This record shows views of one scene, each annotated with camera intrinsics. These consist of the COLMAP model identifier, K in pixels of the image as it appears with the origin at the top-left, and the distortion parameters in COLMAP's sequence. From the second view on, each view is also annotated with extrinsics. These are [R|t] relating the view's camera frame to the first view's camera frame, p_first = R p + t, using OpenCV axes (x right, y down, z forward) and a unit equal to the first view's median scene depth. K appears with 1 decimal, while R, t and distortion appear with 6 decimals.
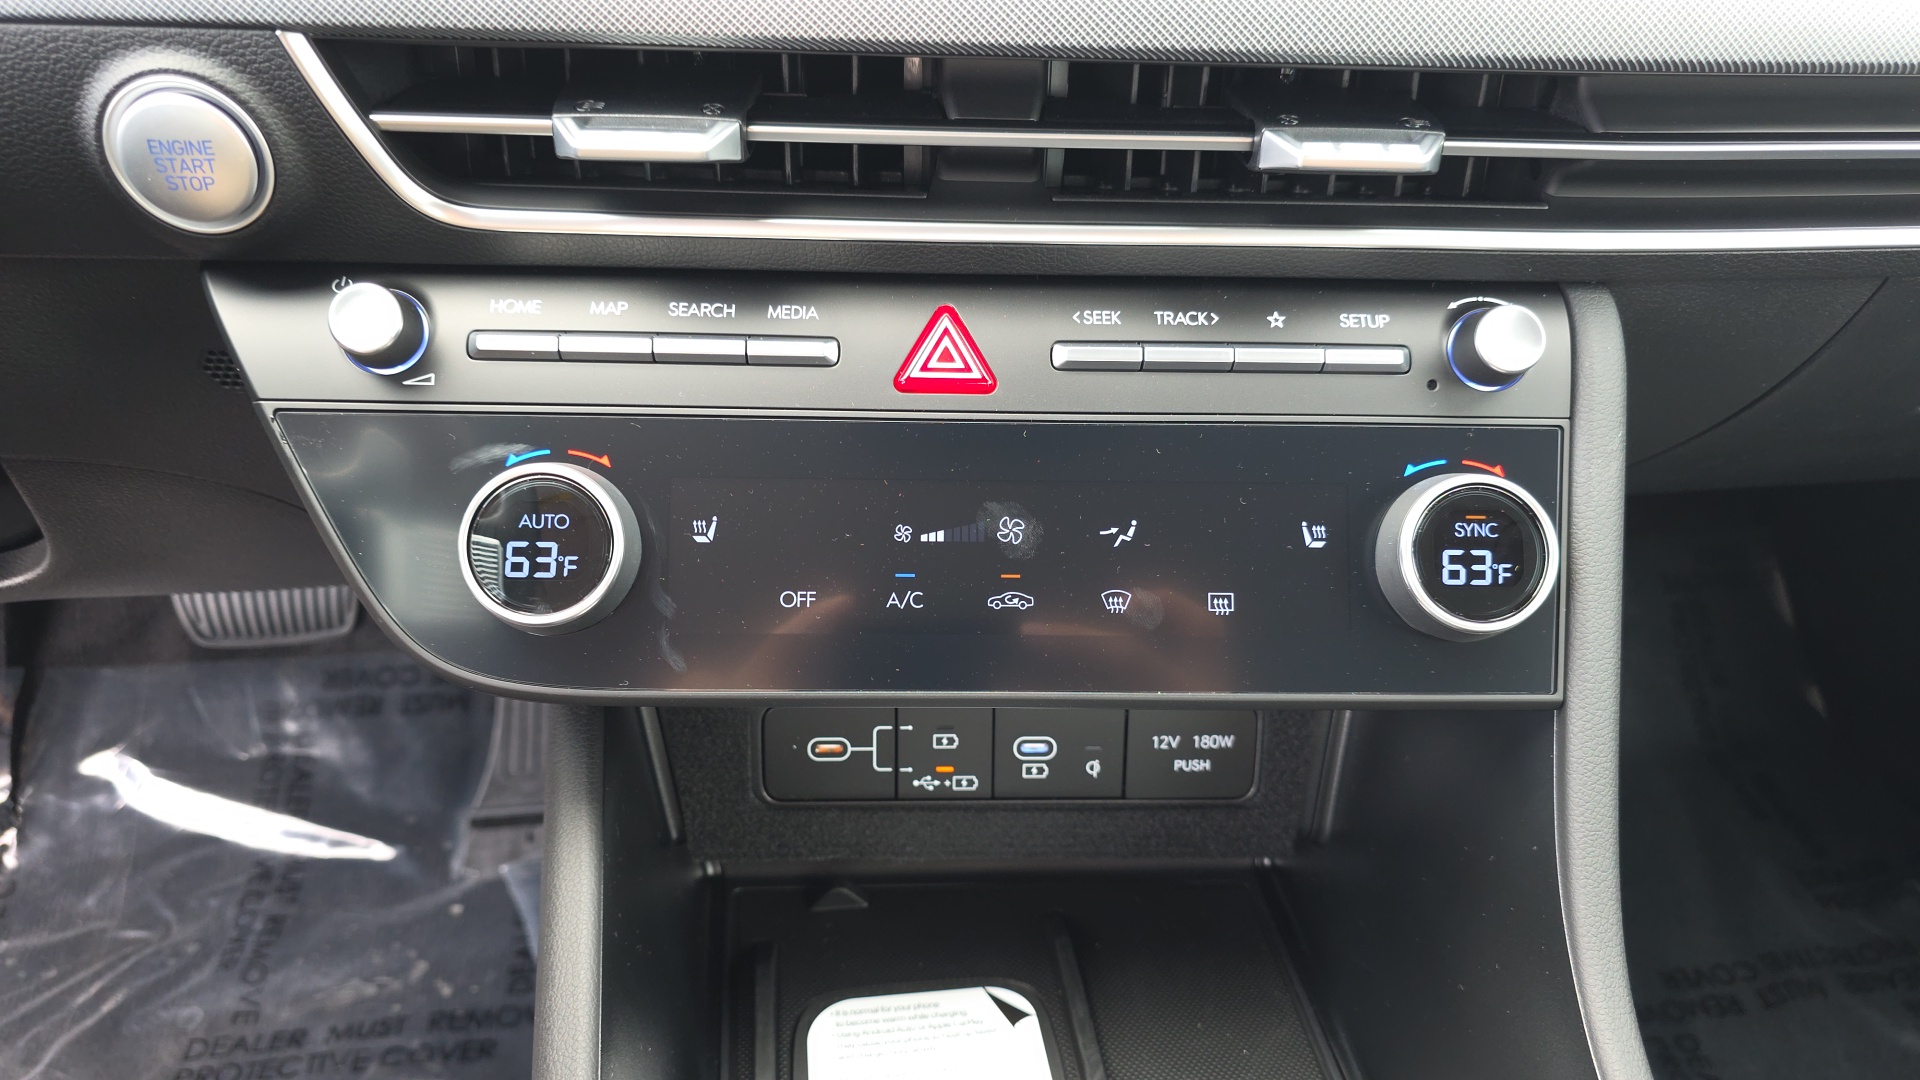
lens RADIAL K [[1341.4, 0, 945.2], [0, 1341.4, 531.8], [0, 0, 1]] dist [0.066446, -0.090121]
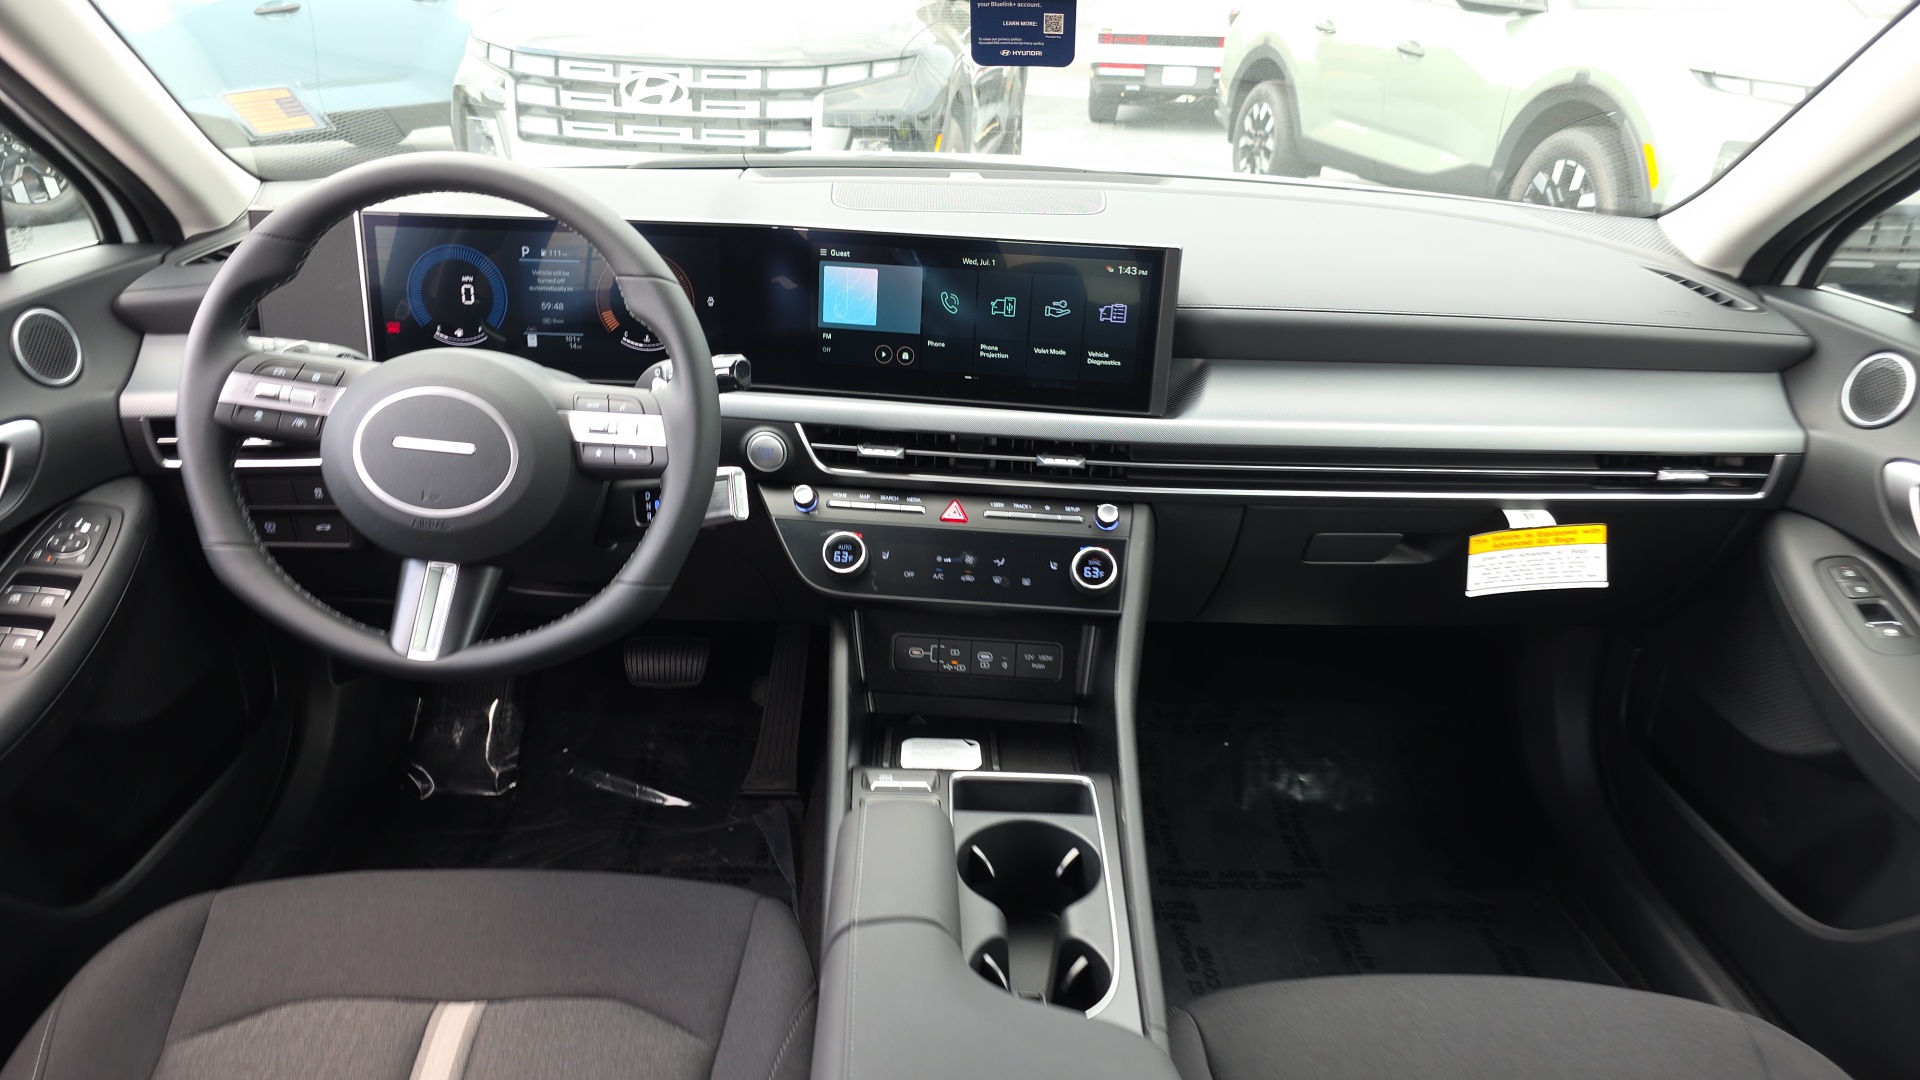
lens RADIAL K [[1294.1, 0, 941.4], [0, 1294.1, 558.3], [0, 0, 1]] dist [0.093646, -0.116833]
pose [[0.993709, 0.043758, -0.103086, 0.328516], [-0.067618, 0.968212, -0.240818, 0.827189], [0.089272, 0.246274, 0.965080, -2.328566]]
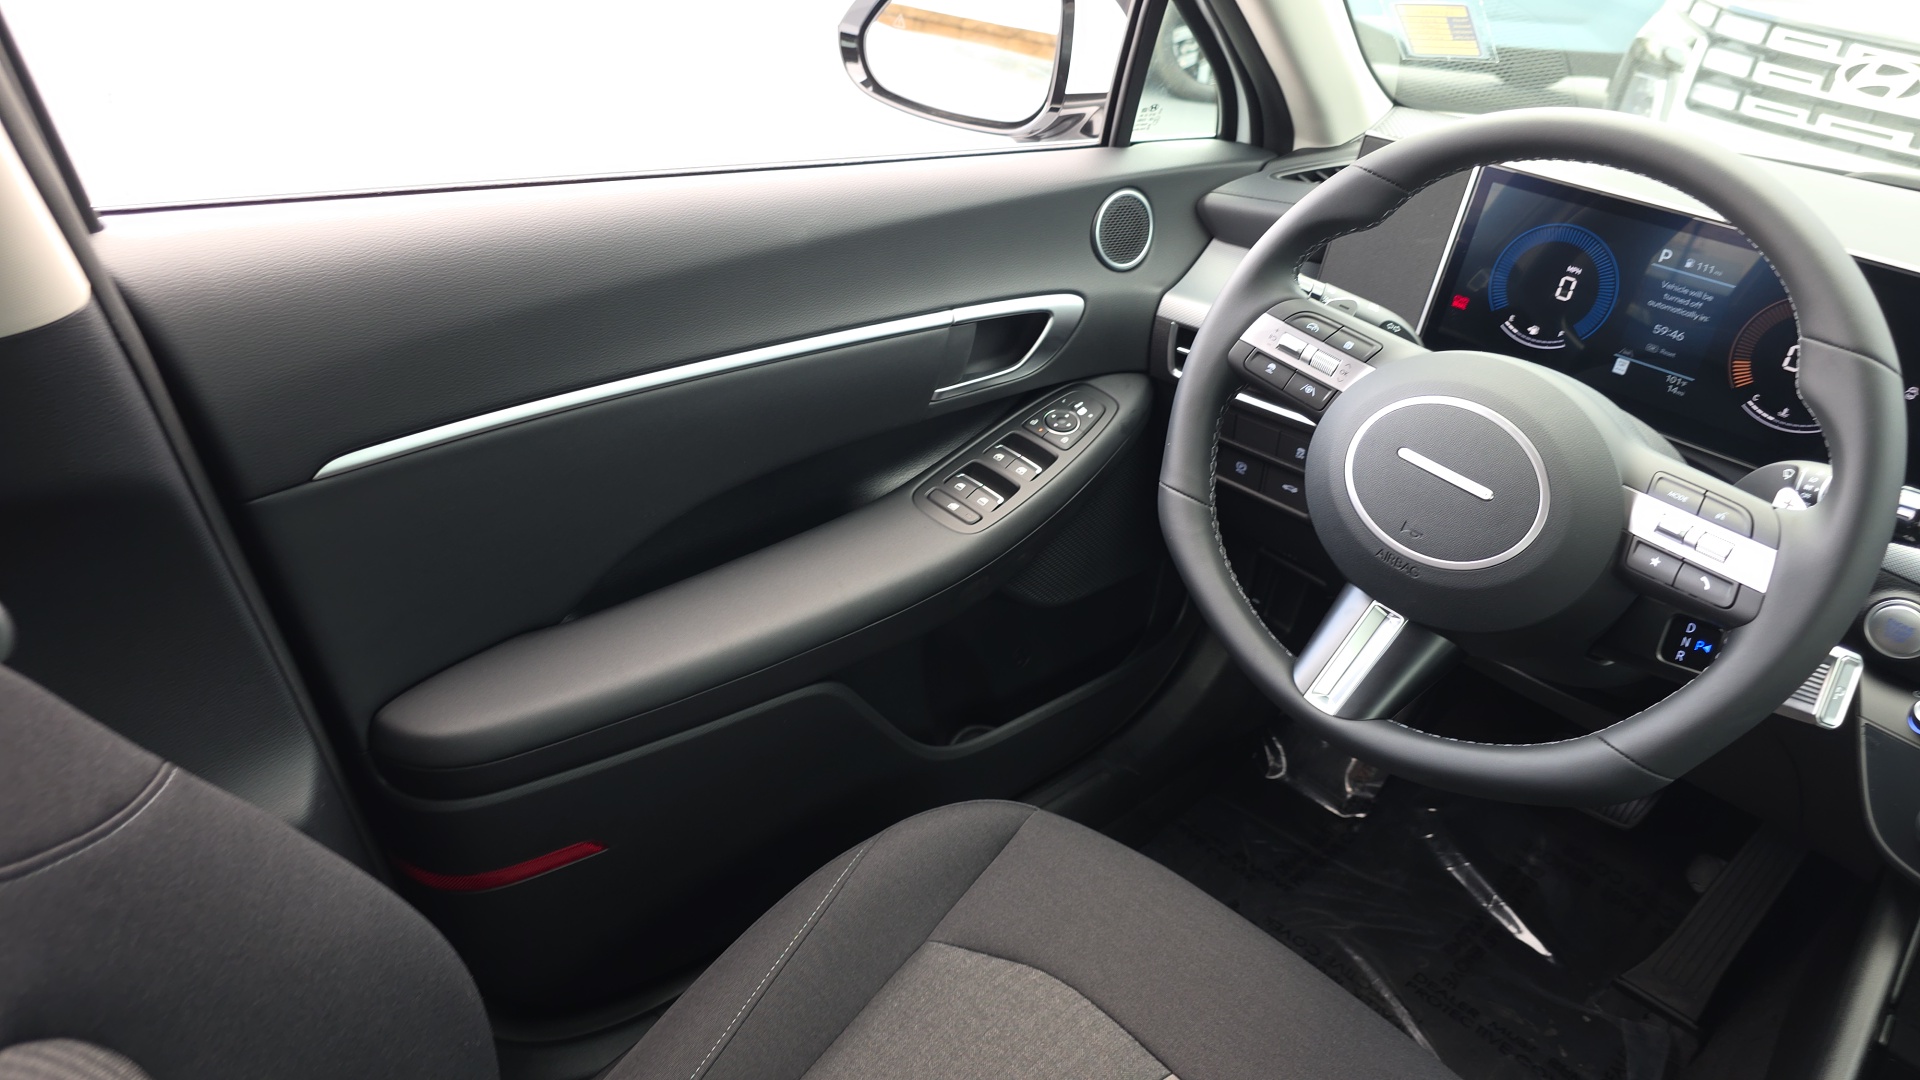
lens RADIAL K [[1302.3, 0, 950.3], [0, 1302.3, 512.3], [0, 0, 1]] dist [0.050641, -0.047017]
pose [[0.612055, 0.403070, -0.680385, -0.031865], [-0.555849, 0.831248, -0.007582, 0.527442], [0.562513, 0.382832, 0.732816, -1.828548]]
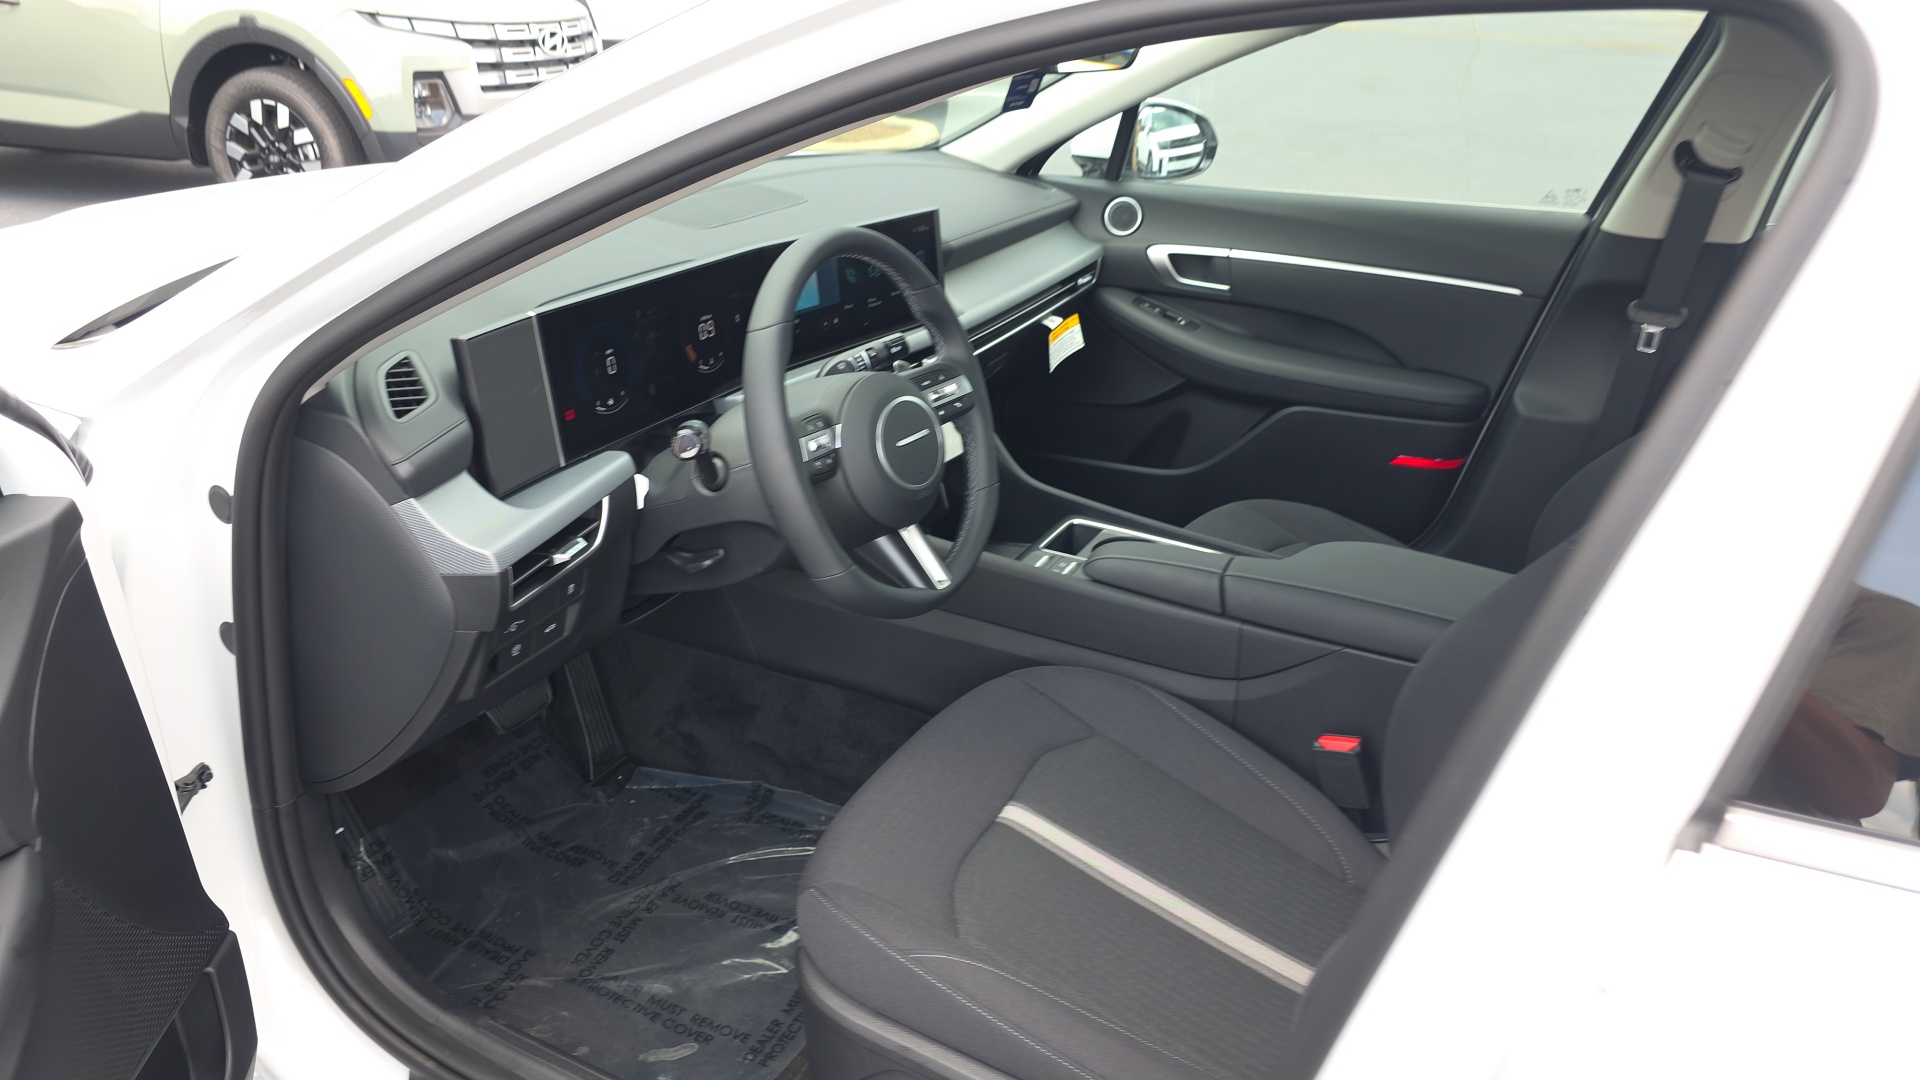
lens RADIAL K [[1302.3, 0, 950.3], [0, 1302.3, 512.3], [0, 0, 1]] dist [0.050641, -0.047017]
pose [[0.552967, -0.339271, 0.761001, -3.835602], [0.493740, 0.869135, 0.028713, 0.152979], [-0.671155, 0.359860, 0.648114, -2.261370]]
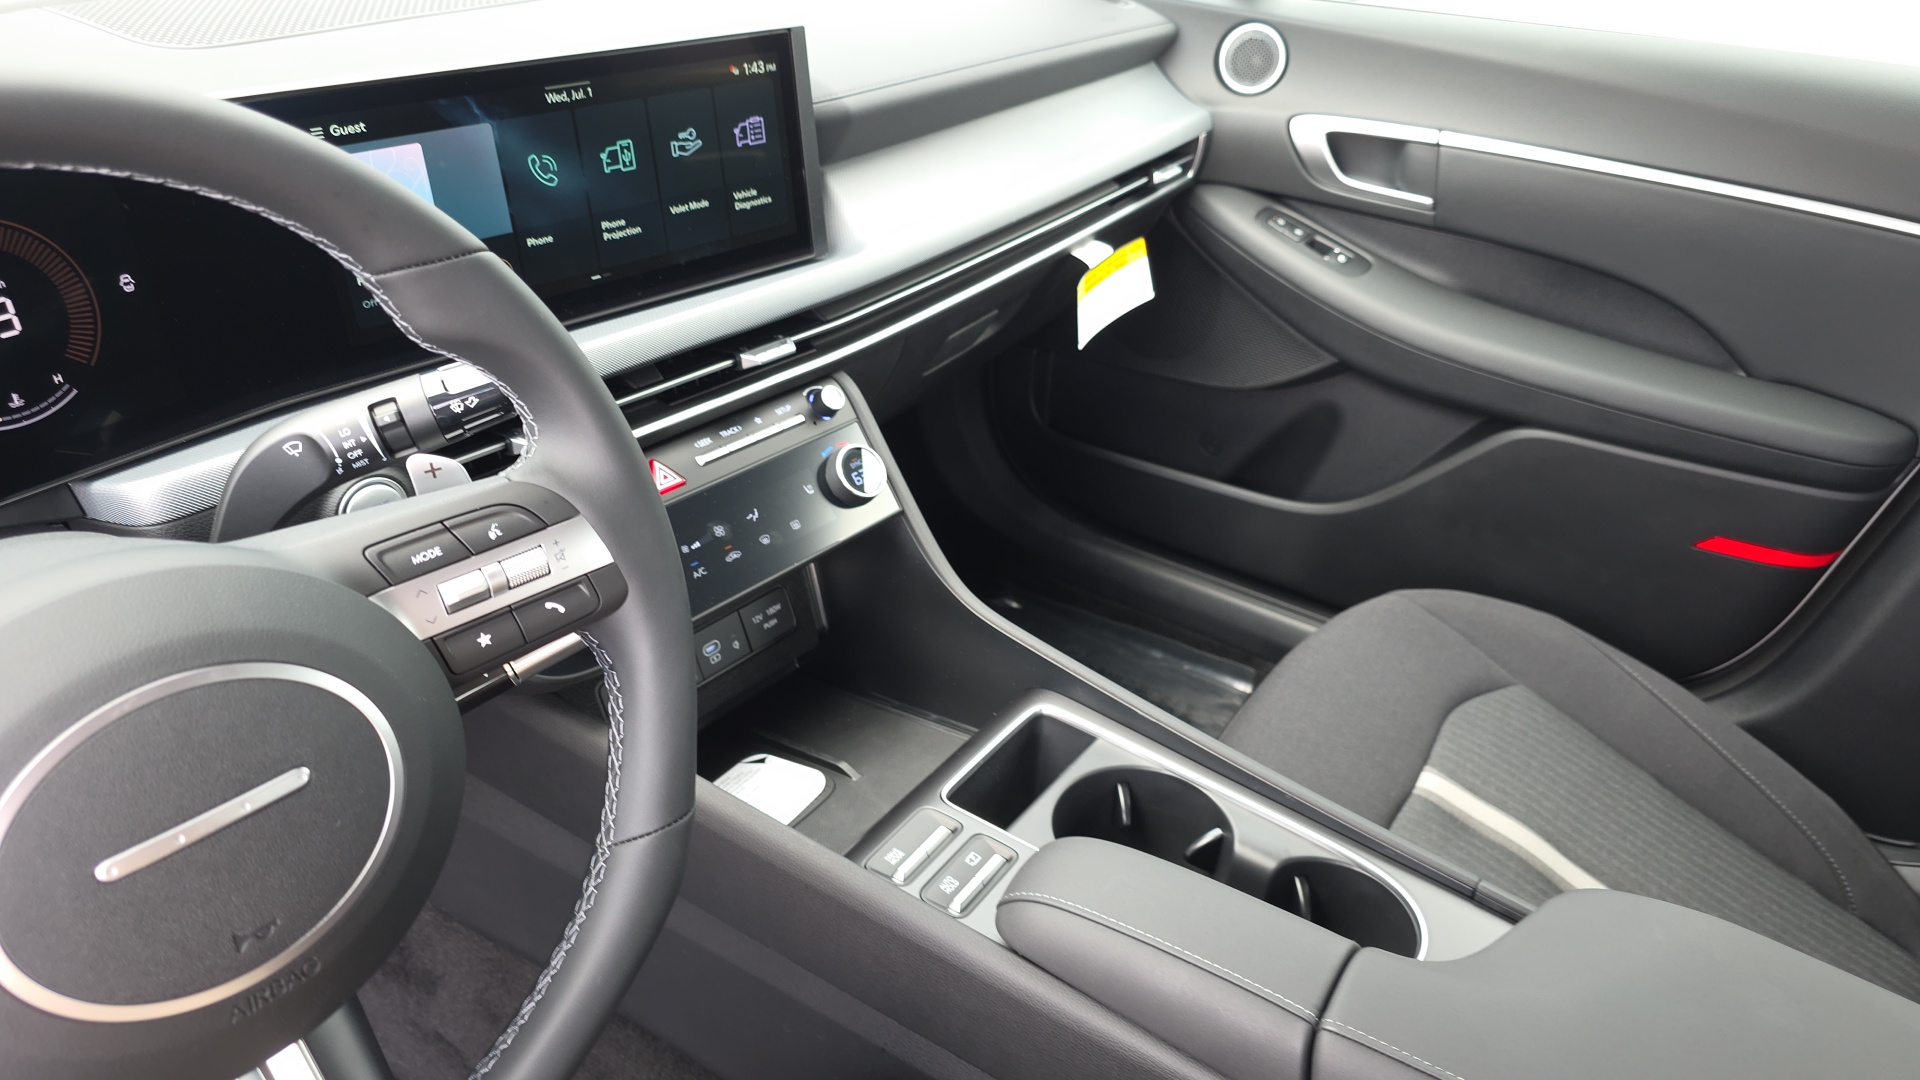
lens RADIAL K [[1322.4, 0, 1003.8], [0, 1322.4, 516.1], [0, 0, 1]] dist [0.022687, -0.038970]
pose [[0.644893, -0.380372, 0.662896, -1.205572], [0.435371, 0.895700, 0.090408, -0.016518], [-0.628145, 0.230302, 0.743233, -1.136950]]
